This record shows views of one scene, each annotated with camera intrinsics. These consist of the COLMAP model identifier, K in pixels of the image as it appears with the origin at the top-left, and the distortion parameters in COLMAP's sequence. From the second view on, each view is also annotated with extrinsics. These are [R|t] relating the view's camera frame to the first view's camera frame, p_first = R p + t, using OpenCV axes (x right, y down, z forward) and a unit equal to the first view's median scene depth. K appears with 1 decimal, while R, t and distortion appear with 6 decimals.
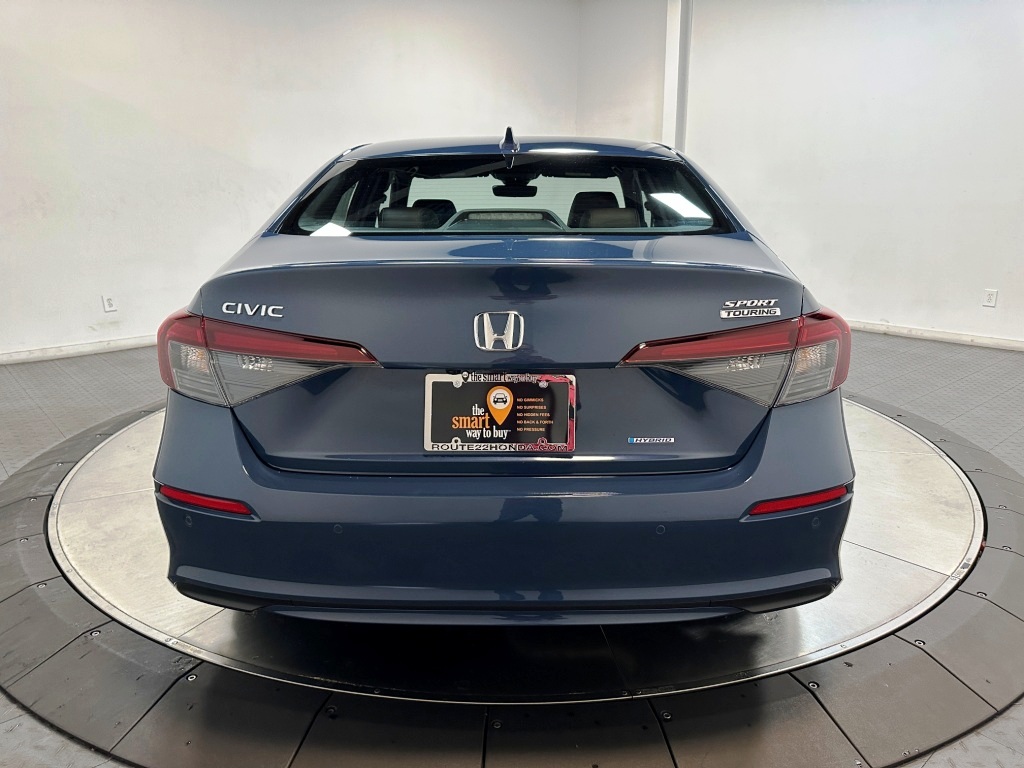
lens RADIAL K [[814.4, 0, 506.9], [0, 814.4, 387.6], [0, 0, 1]] dist [0.015432, -0.018913]
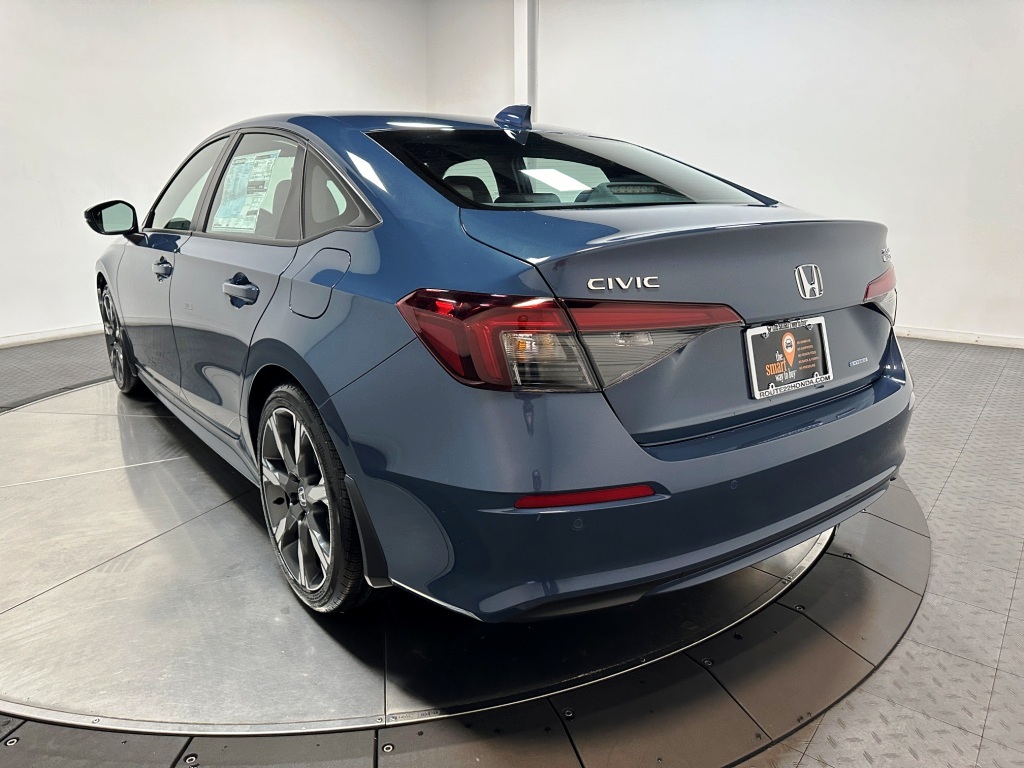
lens RADIAL K [[814.4, 0, 518.0], [0, 814.4, 381.0], [0, 0, 1]] dist [0.015432, -0.018913]
pose [[0.771199, -0.151486, 0.618307, -1.014487], [0.152068, 0.986994, 0.052144, -0.052009], [-0.618164, 0.053811, 0.784205, 0.346568]]
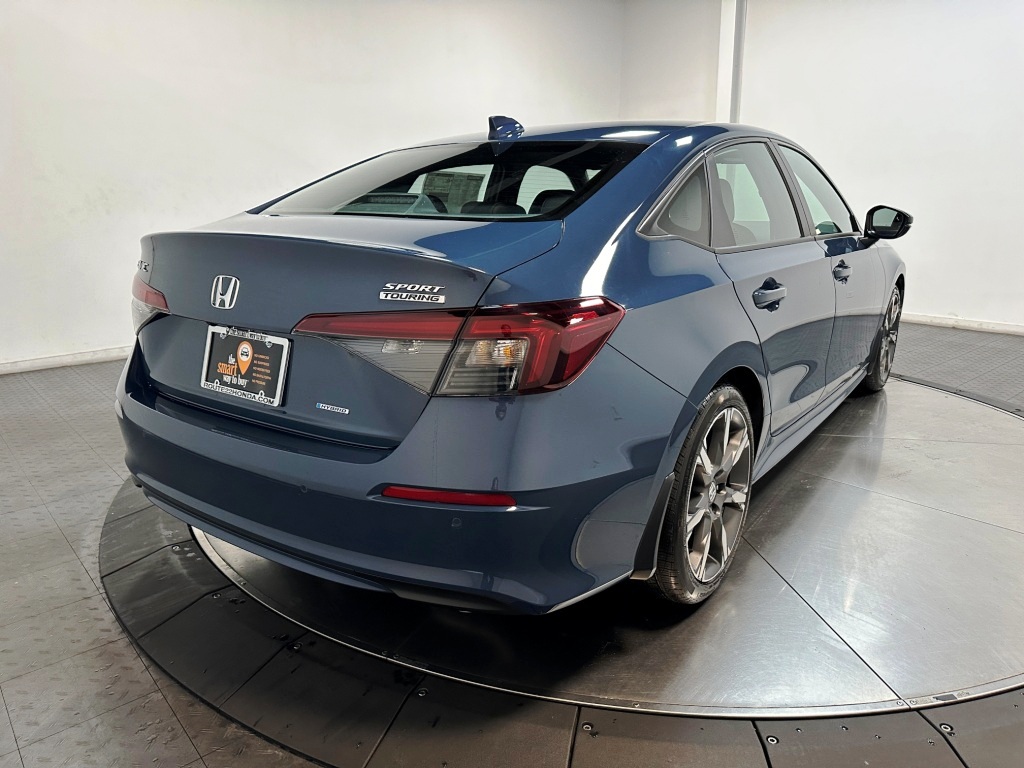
lens RADIAL K [[814.4, 0, 518.4], [0, 814.4, 380.3], [0, 0, 1]] dist [0.015432, -0.018913]
pose [[0.816451, 0.140165, -0.560145, 0.978588], [-0.141848, 0.989050, 0.040737, -0.050258], [0.559721, 0.046195, 0.827392, 0.253426]]
